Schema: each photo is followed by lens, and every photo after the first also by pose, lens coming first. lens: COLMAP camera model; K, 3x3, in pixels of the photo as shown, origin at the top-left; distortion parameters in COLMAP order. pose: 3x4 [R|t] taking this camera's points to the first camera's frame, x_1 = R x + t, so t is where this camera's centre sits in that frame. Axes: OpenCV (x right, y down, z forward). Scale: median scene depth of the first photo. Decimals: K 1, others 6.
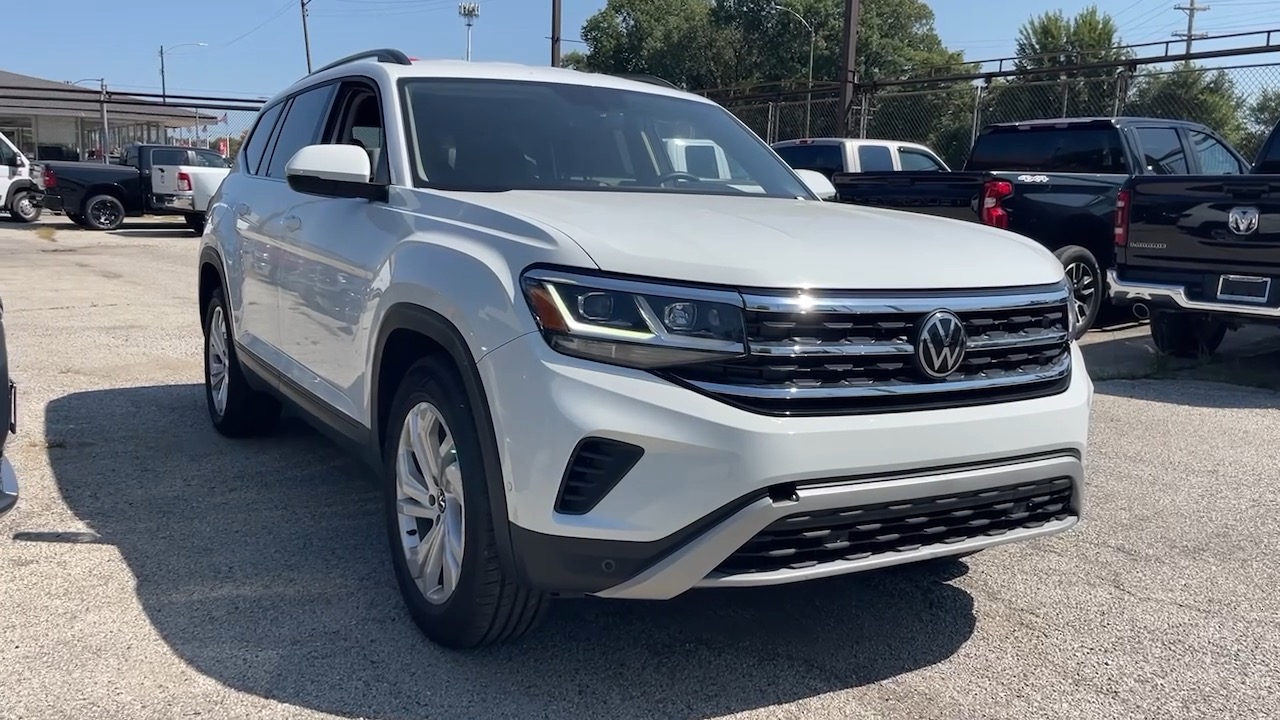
lens RADIAL K [[1111.4, 0, 636.4], [0, 1111.4, 363.4], [0, 0, 1]] dist [0.046748, -0.037352]
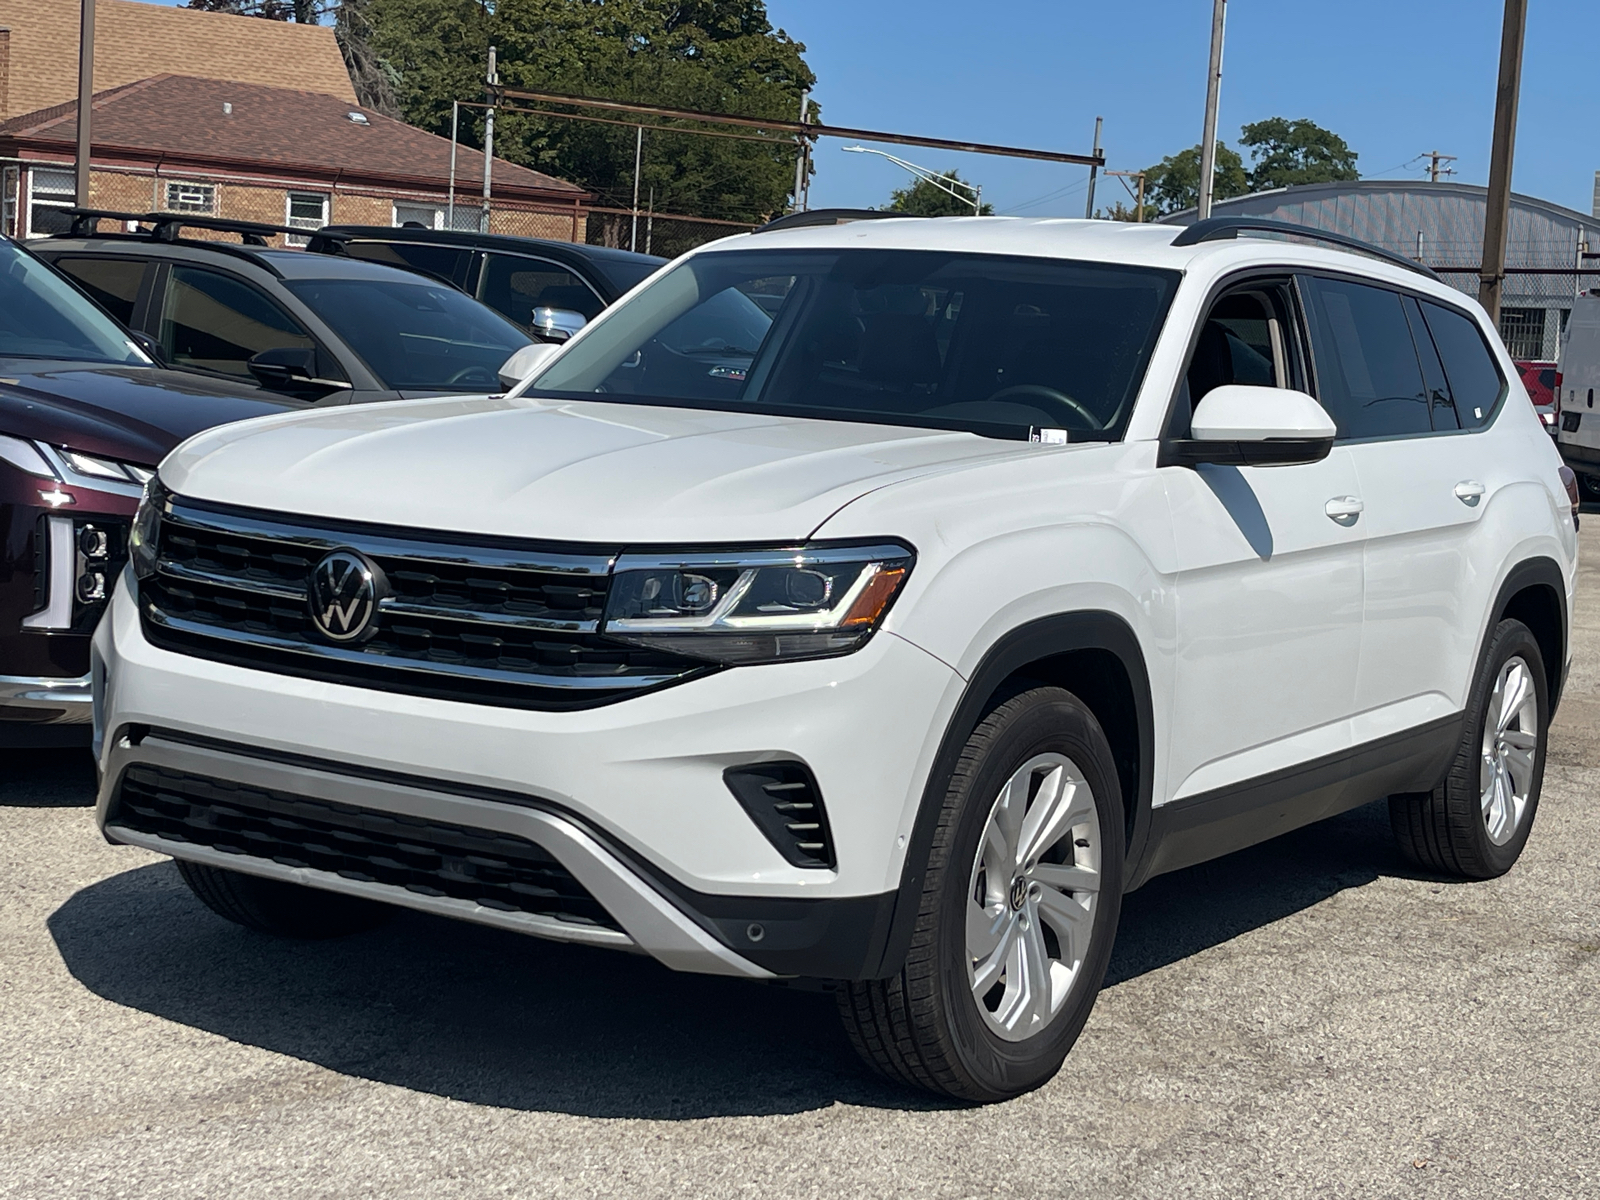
lens RADIAL K [[2505.9, 0, 800.3], [0, 2505.9, 591.2], [0, 0, 1]] dist [0.081093, 0.000000]
pose [[0.459346, 0.080745, -0.884580, 1.428996], [-0.176350, 0.984326, -0.001726, -0.053435], [0.870576, 0.156788, 0.466385, 0.366399]]
